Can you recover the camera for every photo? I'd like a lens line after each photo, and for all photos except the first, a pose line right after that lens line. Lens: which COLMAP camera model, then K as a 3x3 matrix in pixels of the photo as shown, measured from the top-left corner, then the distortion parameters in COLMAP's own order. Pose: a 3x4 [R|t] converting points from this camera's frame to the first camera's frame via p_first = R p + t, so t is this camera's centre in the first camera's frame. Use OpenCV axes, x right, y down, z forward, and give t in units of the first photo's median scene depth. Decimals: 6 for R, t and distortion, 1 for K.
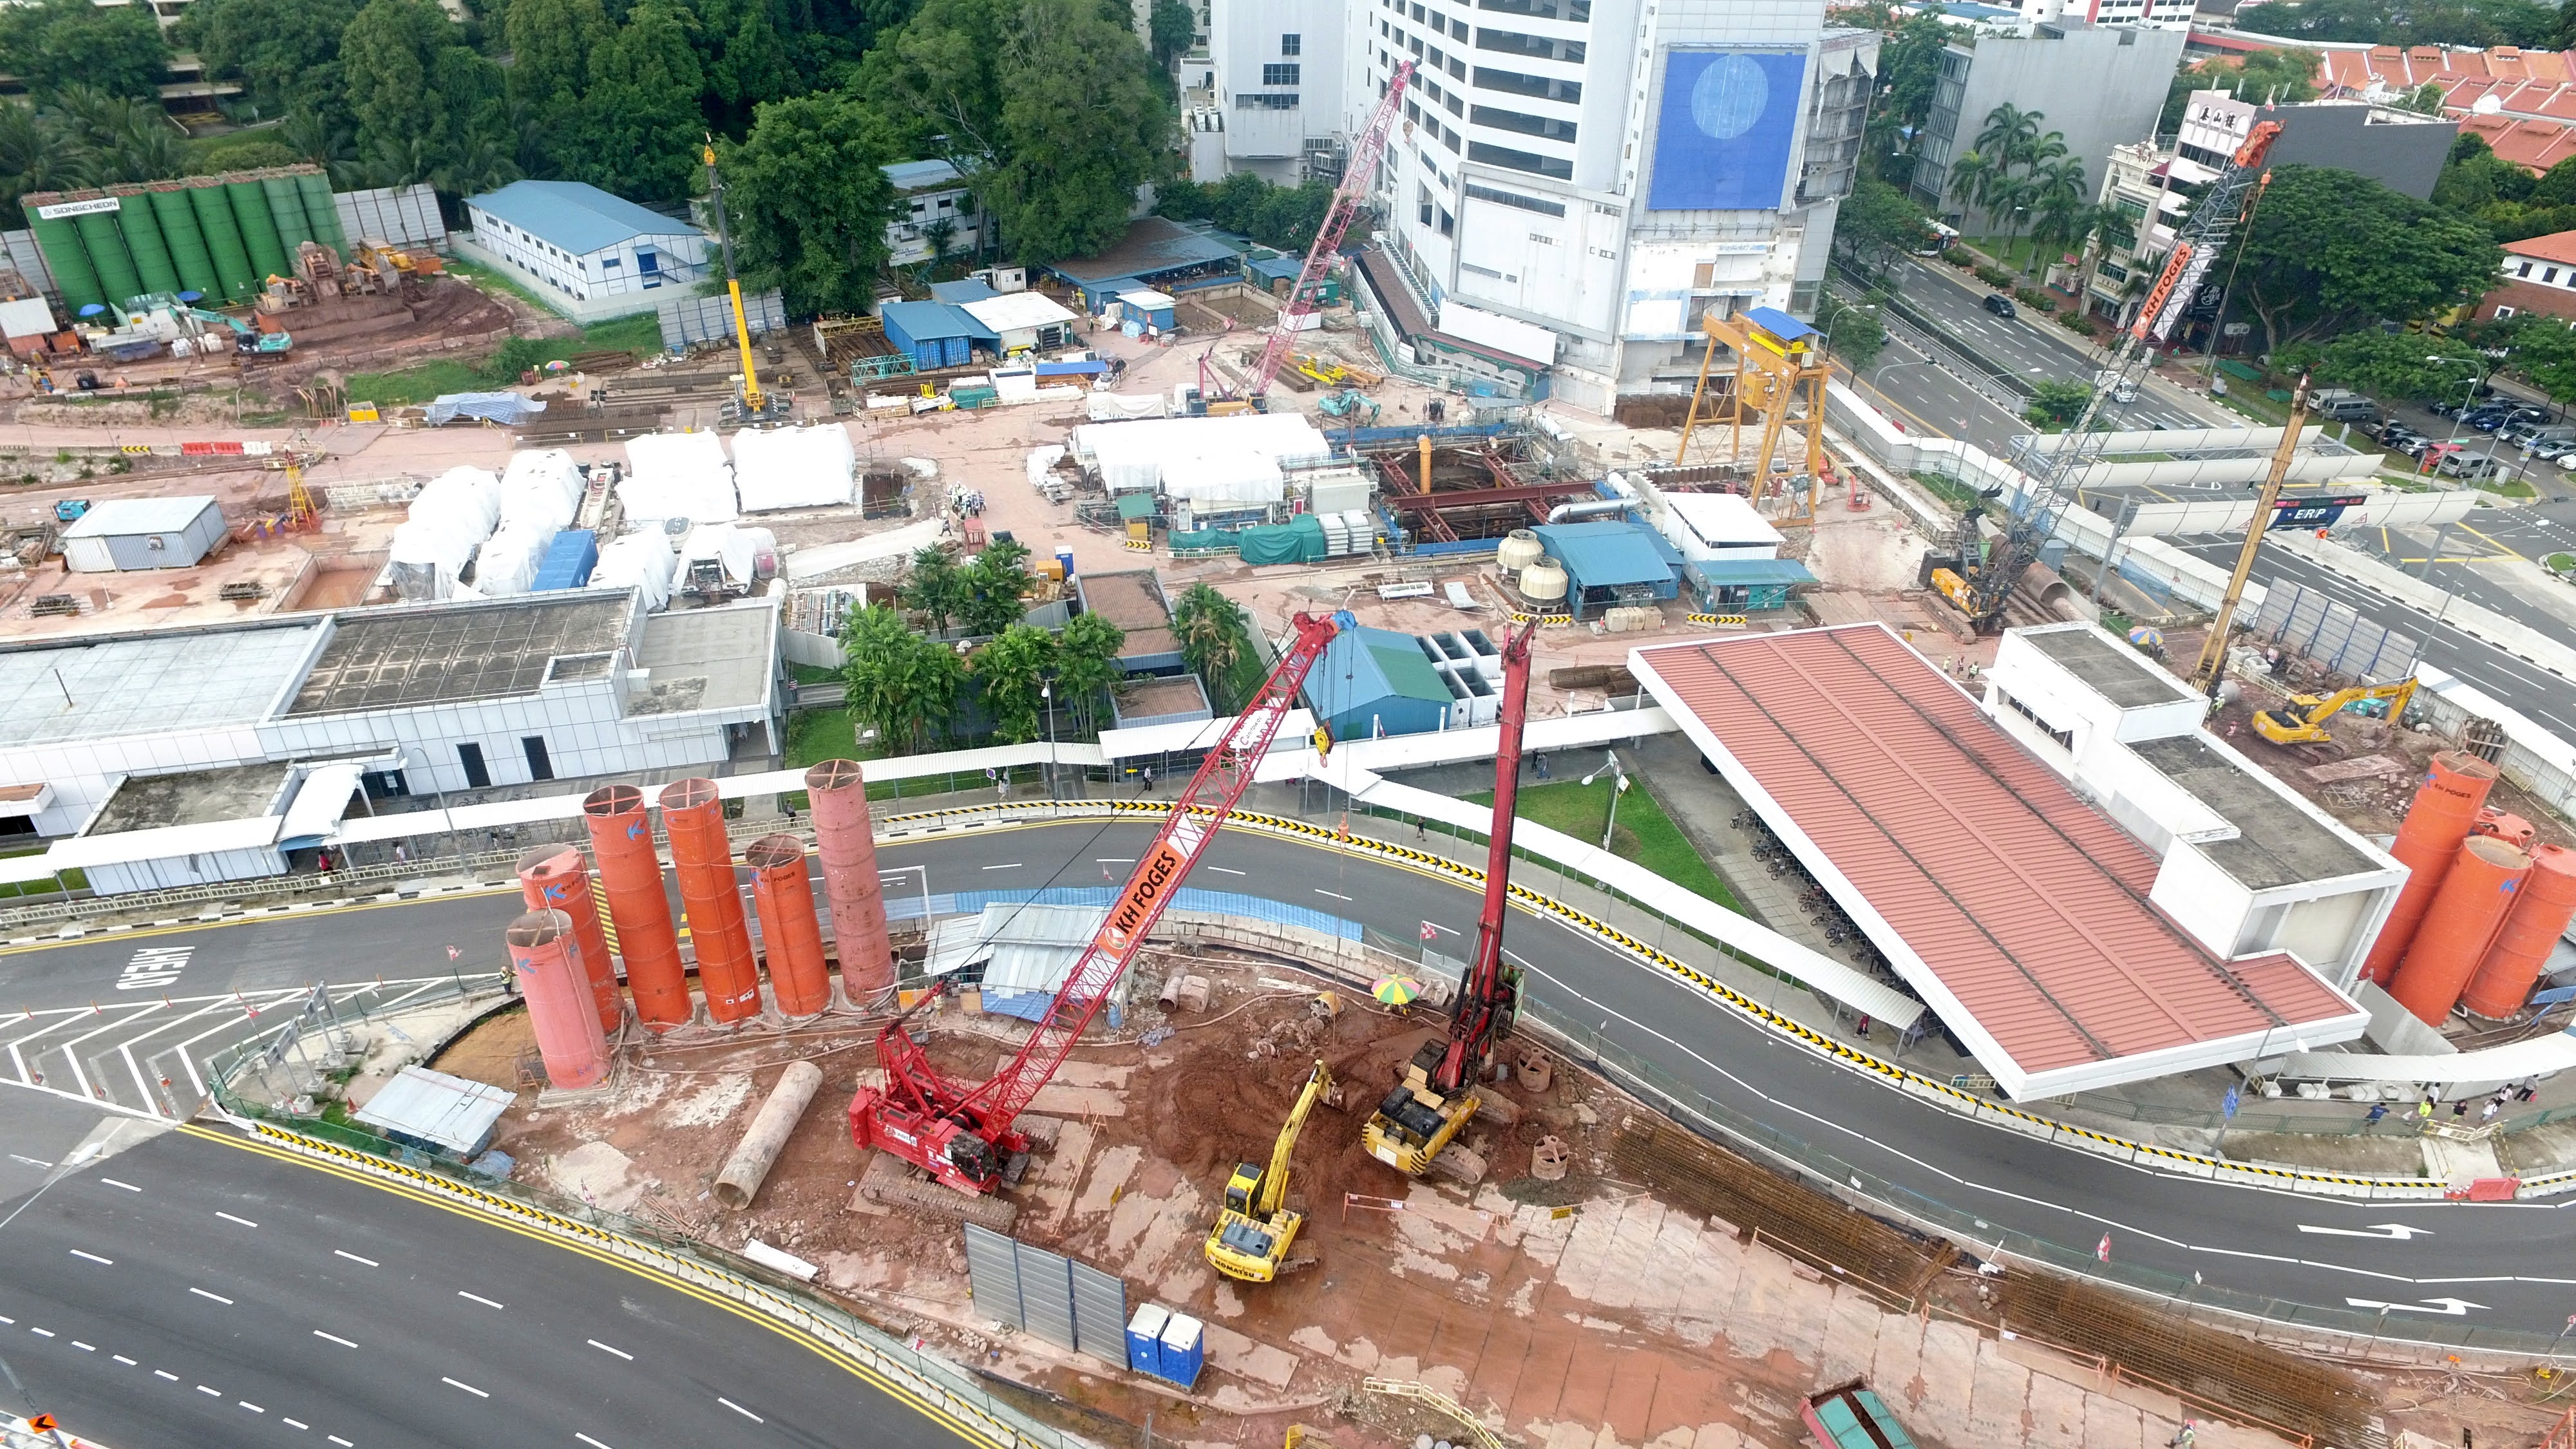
lens RADIAL K [[1503.9, 0, 1281.9], [0, 1503.9, 714.4], [0, 0, 1]] dist [-0.012745, 0.016493]
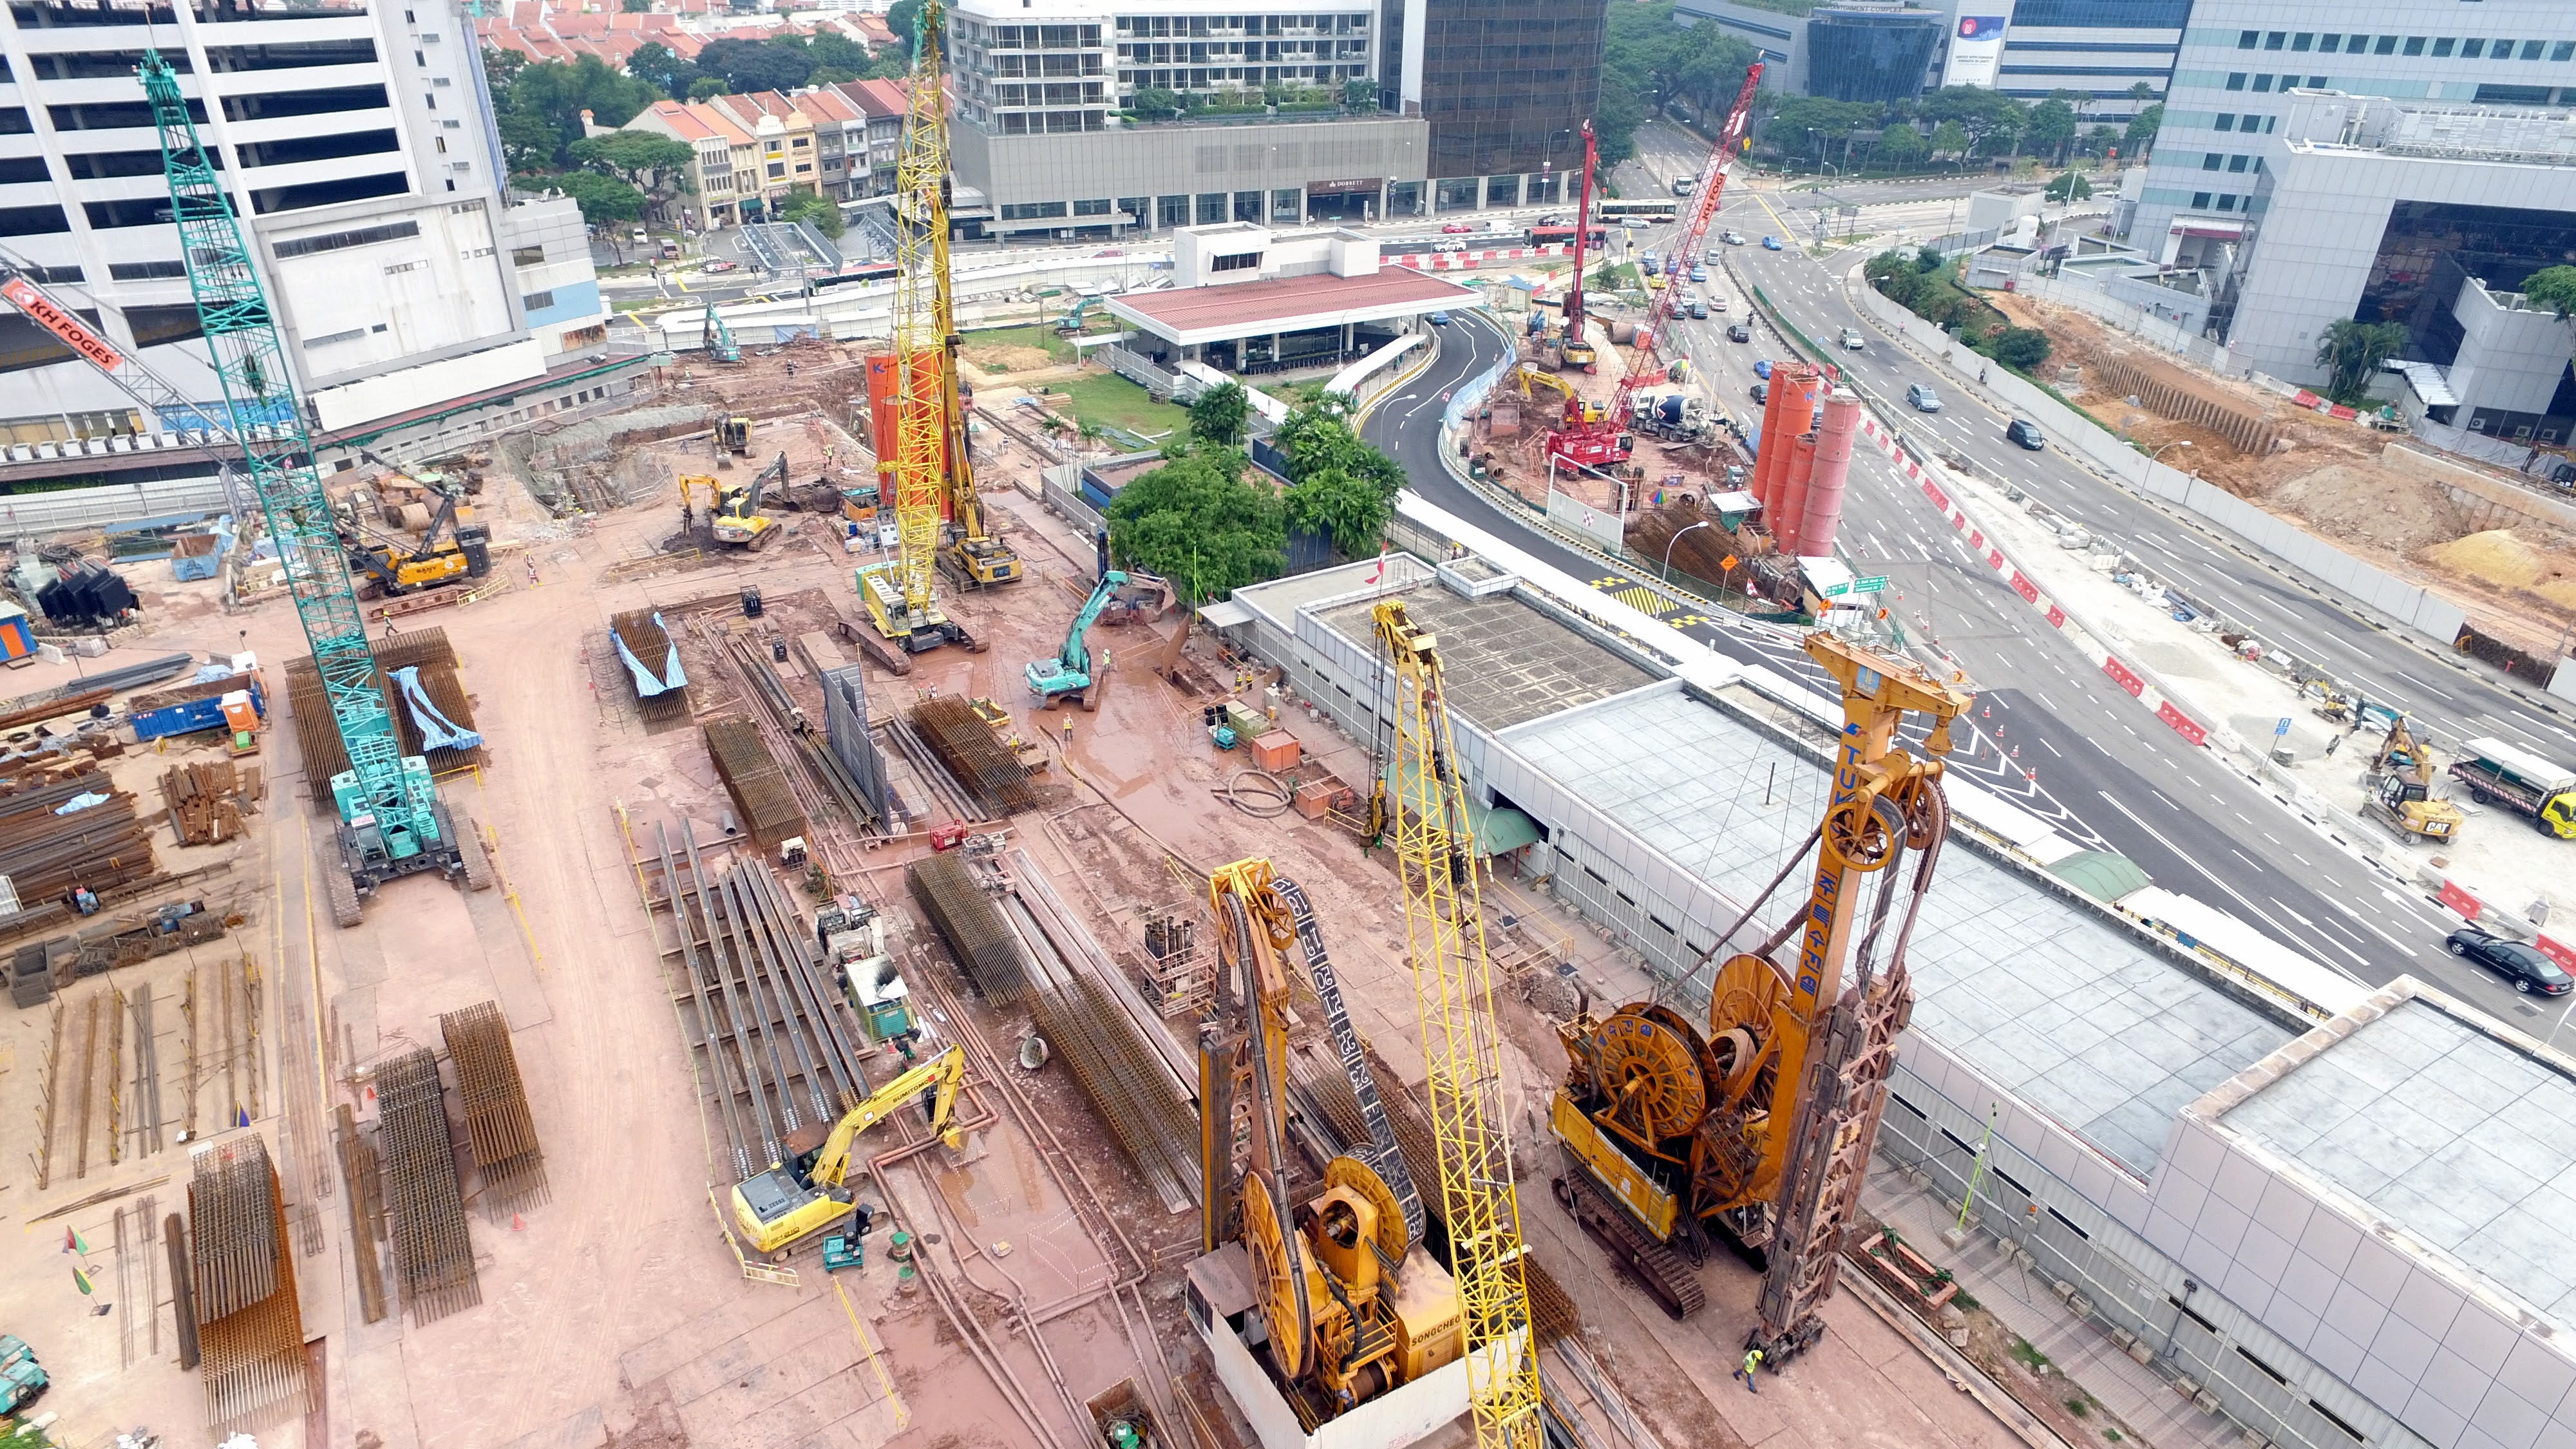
lens RADIAL K [[1503.9, 0, 1281.9], [0, 1503.9, 714.4], [0, 0, 1]] dist [-0.012745, 0.016493]
pose [[-0.295229, -0.471350, 0.831065, -0.789600], [0.477811, 0.680410, 0.555643, -0.360756], [-0.827367, 0.561134, 0.024339, 0.662102]]
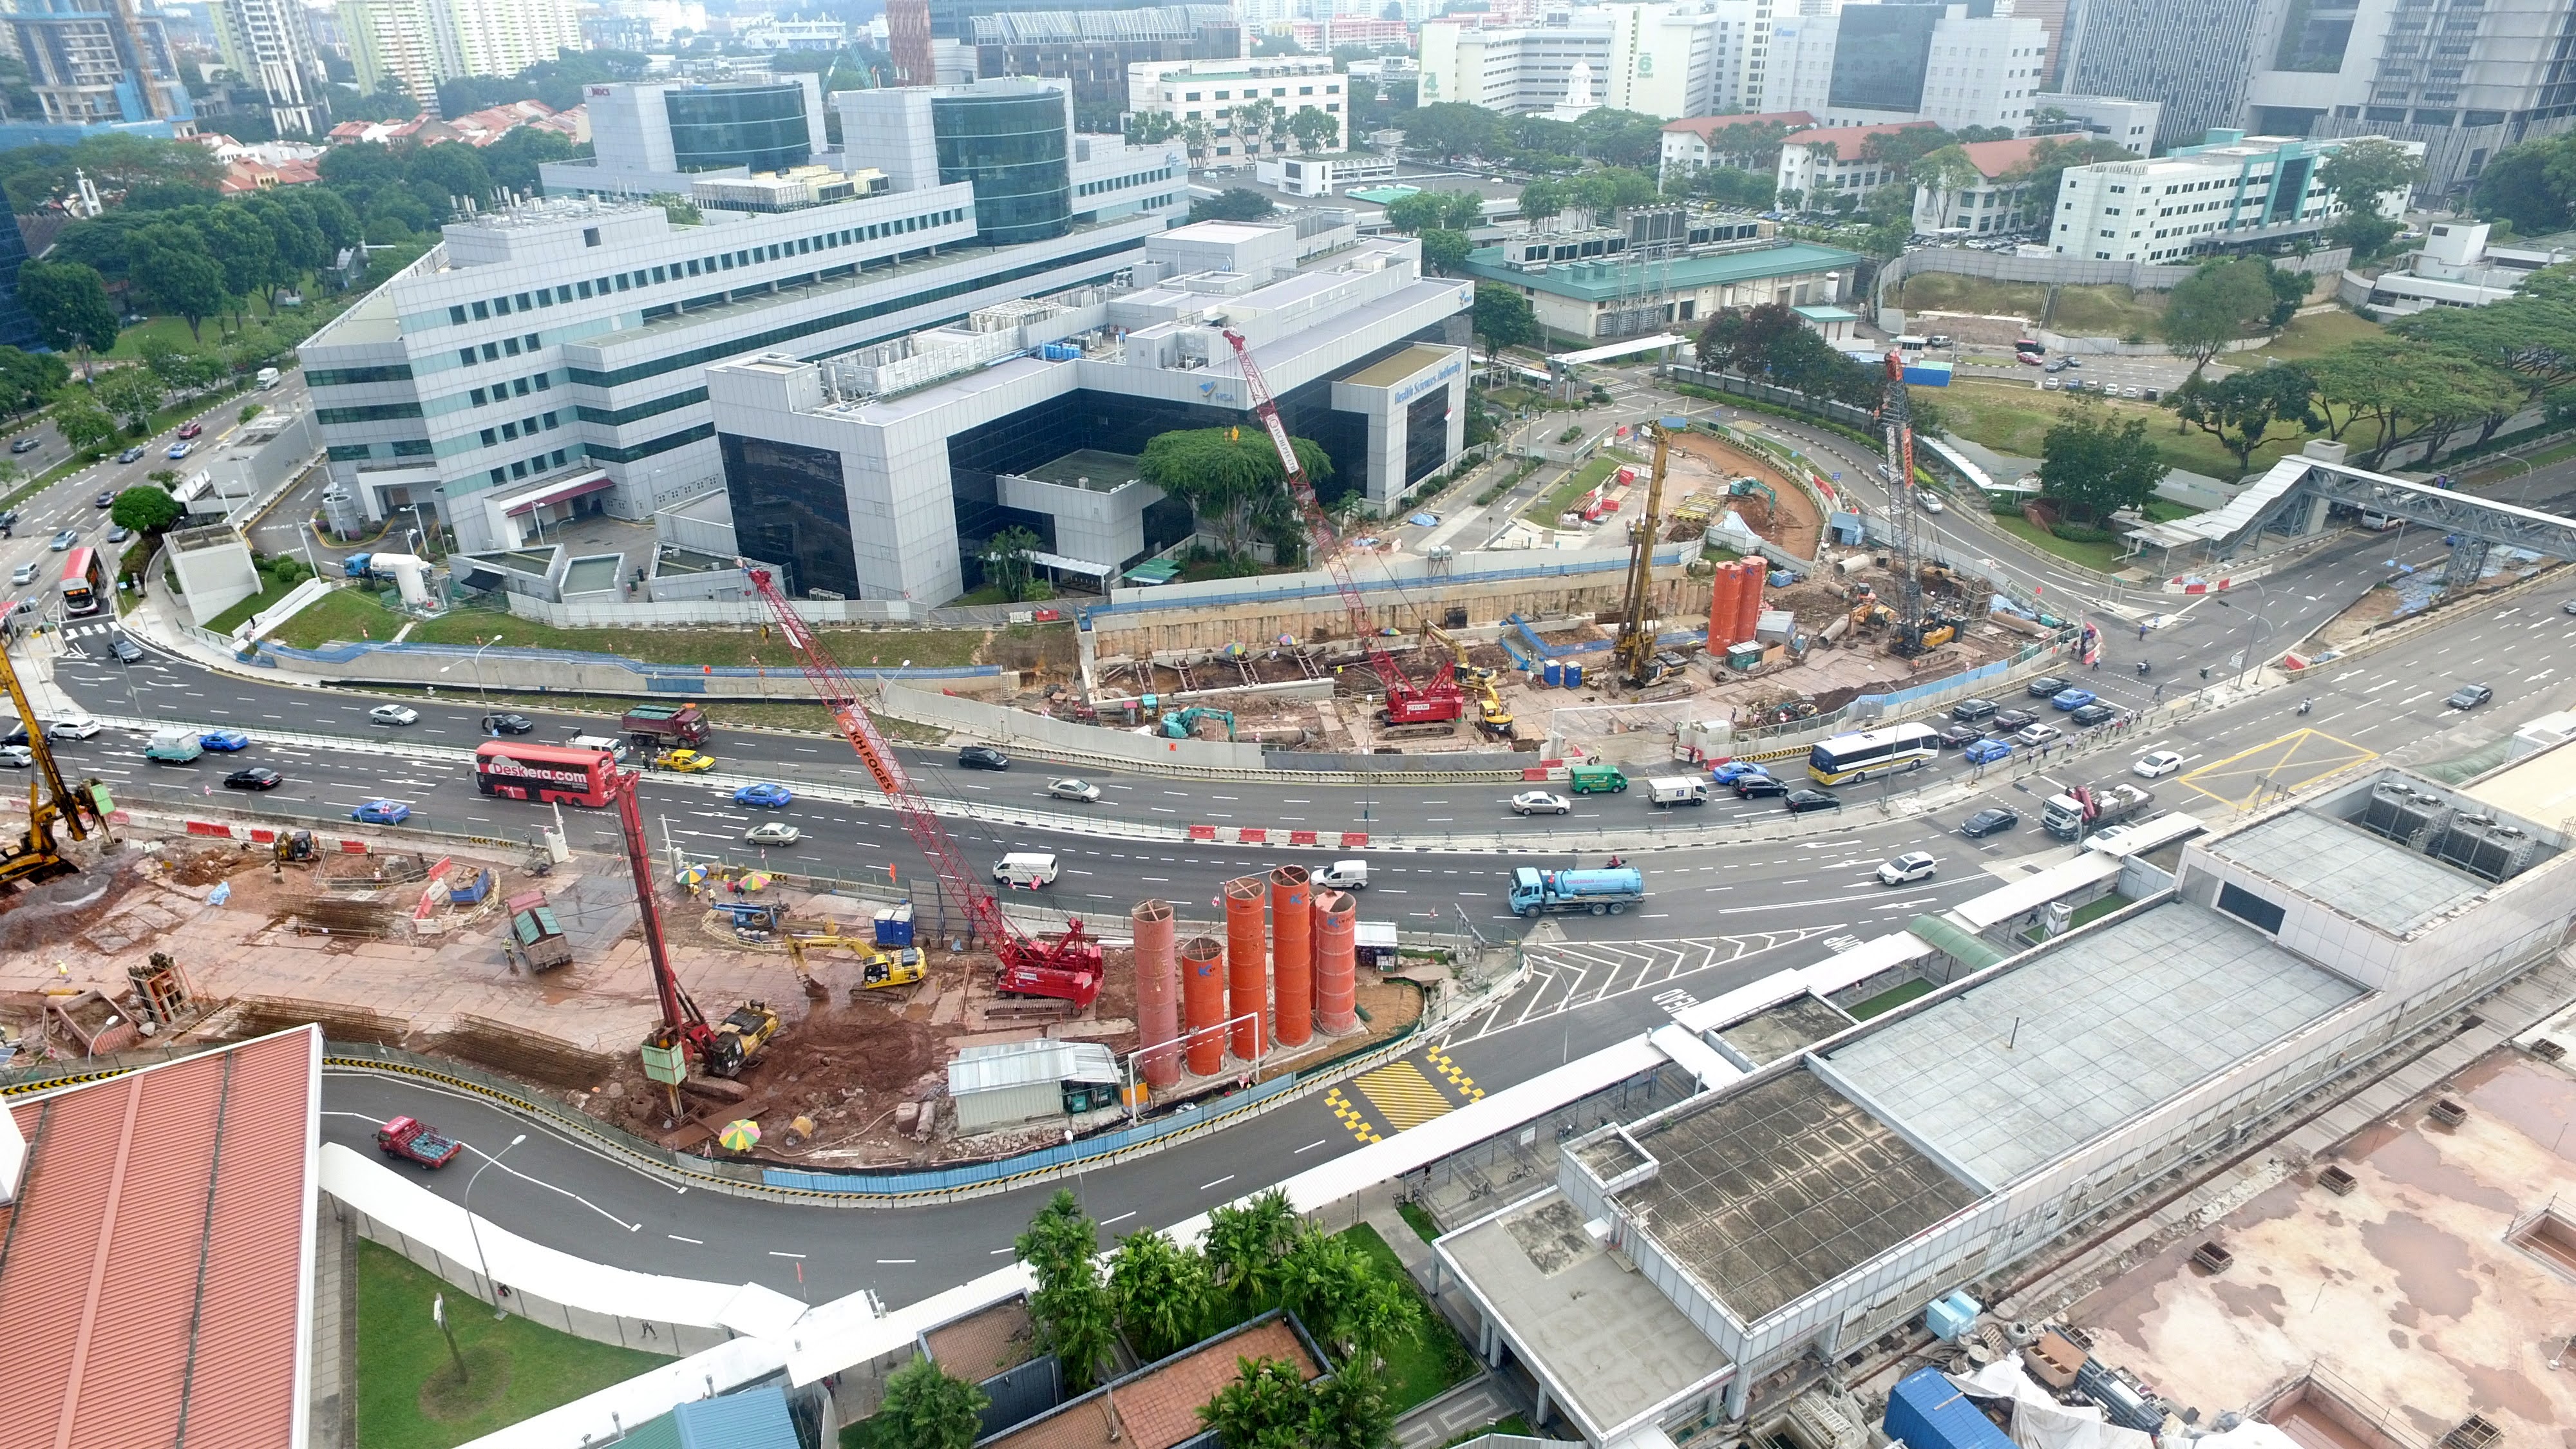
lens RADIAL K [[1488.9, 0, 1288.0], [0, 1488.9, 724.5], [0, 0, 1]] dist [-0.010368, 0.011016]
pose [[-0.966184, 0.110408, -0.233022, -0.058737], [-0.137025, 0.545697, 0.826704, -0.515593], [0.218434, 0.830677, -0.512115, 0.692166]]
